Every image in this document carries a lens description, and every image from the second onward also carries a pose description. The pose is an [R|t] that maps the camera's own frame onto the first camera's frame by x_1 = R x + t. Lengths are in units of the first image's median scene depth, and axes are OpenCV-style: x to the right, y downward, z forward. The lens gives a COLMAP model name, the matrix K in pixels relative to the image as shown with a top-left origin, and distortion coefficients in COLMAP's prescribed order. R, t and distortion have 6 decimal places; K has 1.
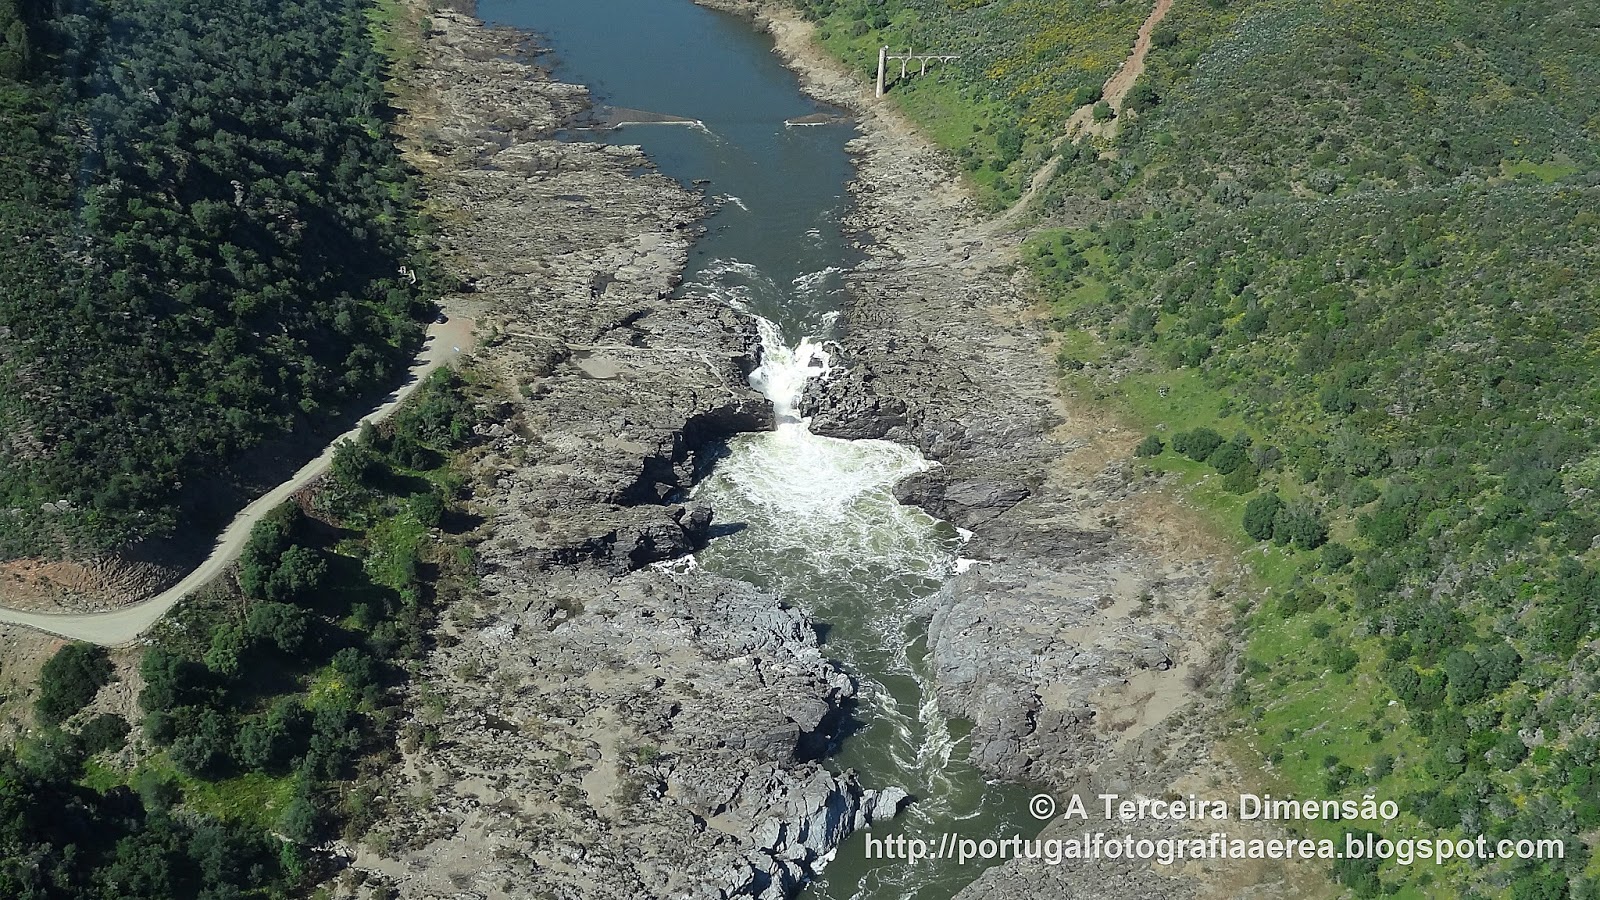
lens RADIAL K [[1924.4, 0, 800.0], [0, 1924.4, 450.0], [0, 0, 1]] dist [-0.005090, 0.056043]
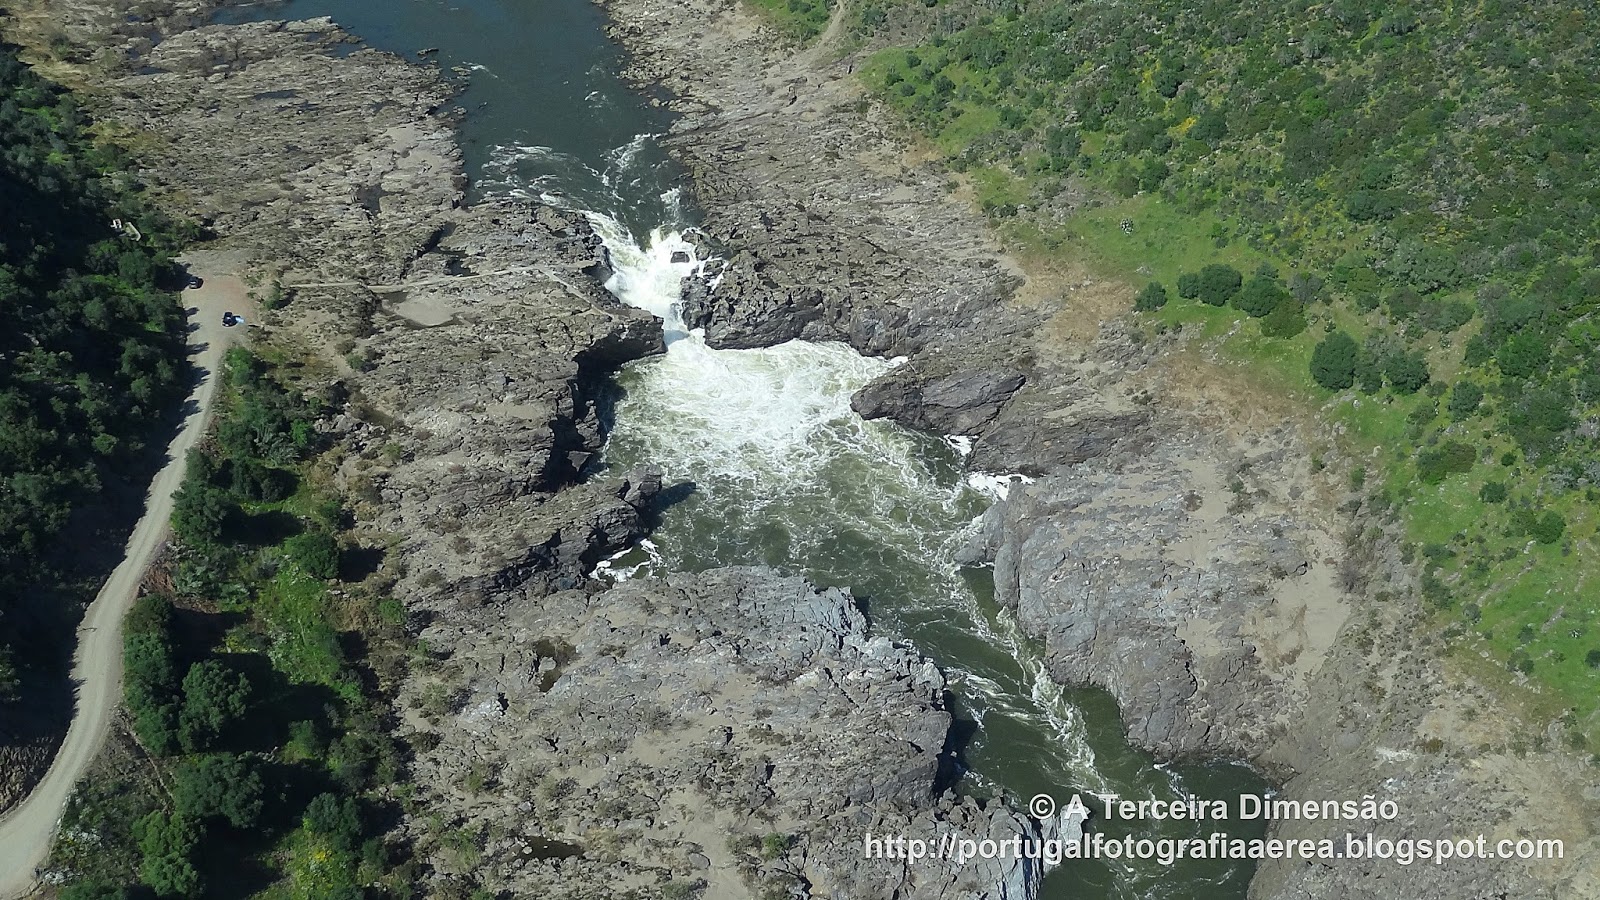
lens RADIAL K [[1924.4, 0, 800.0], [0, 1924.4, 450.0], [0, 0, 1]] dist [-0.005090, 0.056043]
pose [[0.952876, -0.186825, 0.239006, -0.167751], [0.164883, 0.980283, 0.108902, -0.051267], [-0.254640, -0.064362, 0.964892, 0.236675]]
